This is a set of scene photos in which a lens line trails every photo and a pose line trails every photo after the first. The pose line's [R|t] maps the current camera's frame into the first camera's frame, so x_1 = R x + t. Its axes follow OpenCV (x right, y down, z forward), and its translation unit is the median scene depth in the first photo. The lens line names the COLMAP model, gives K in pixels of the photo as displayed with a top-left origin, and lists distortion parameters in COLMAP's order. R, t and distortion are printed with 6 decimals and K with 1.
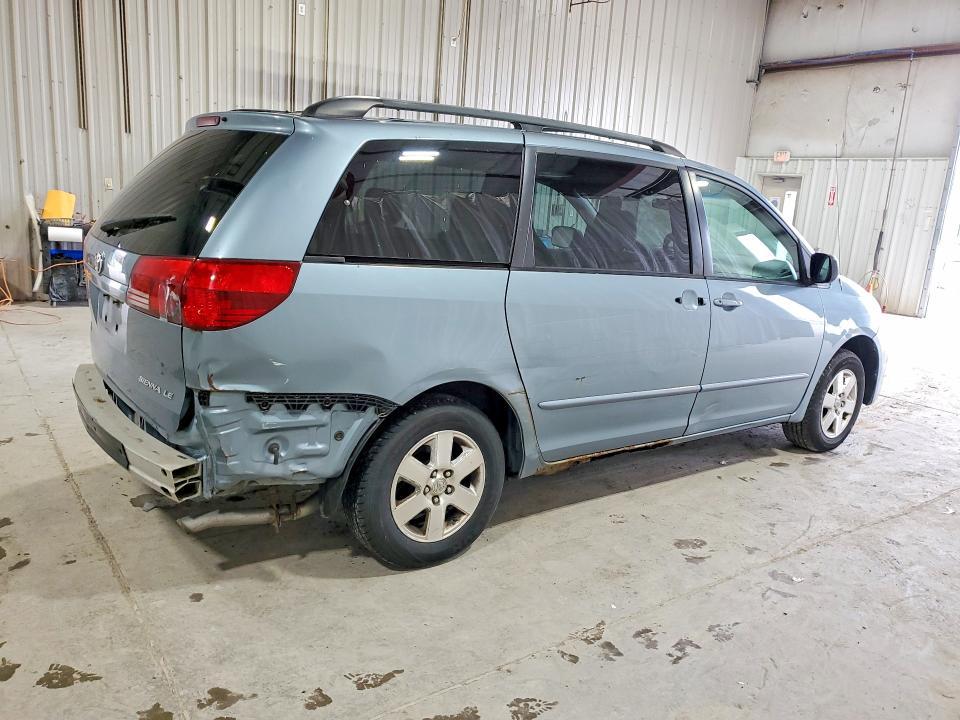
lens RADIAL K [[732.5, 0, 473.3], [0, 732.5, 357.9], [0, 0, 1]] dist [0.008896, 0.006143]
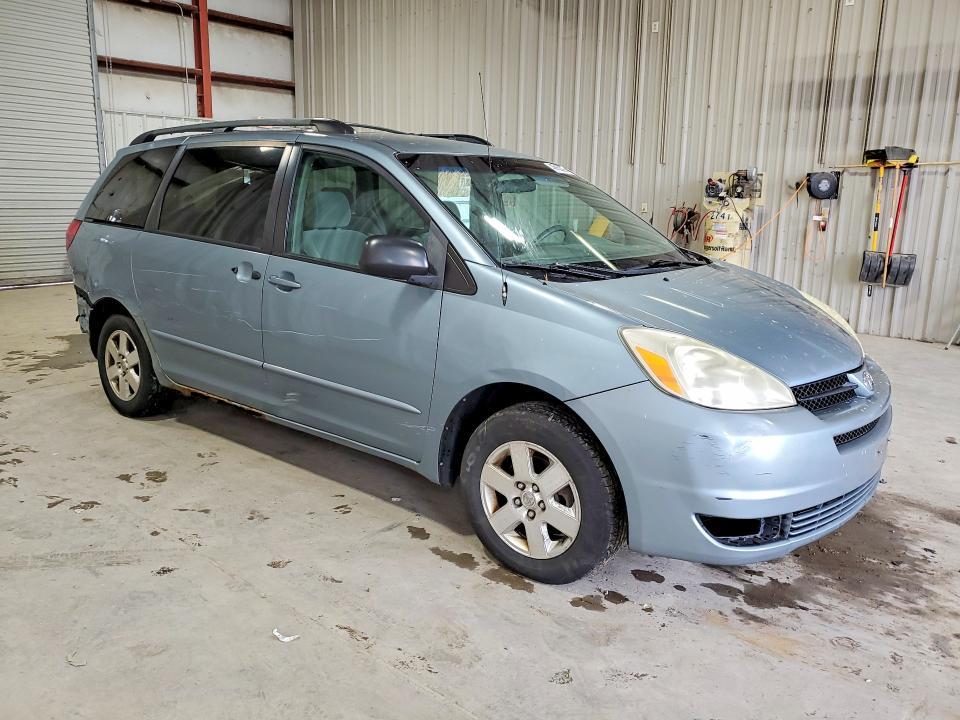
lens RADIAL K [[732.5, 0, 473.3], [0, 732.5, 357.9], [0, 0, 1]] dist [0.008896, 0.006143]
pose [[0.261021, 0.148073, -0.953909, 0.872936], [-0.211203, 0.972985, 0.093242, -0.079134], [0.941946, 0.177130, 0.285243, 0.654086]]
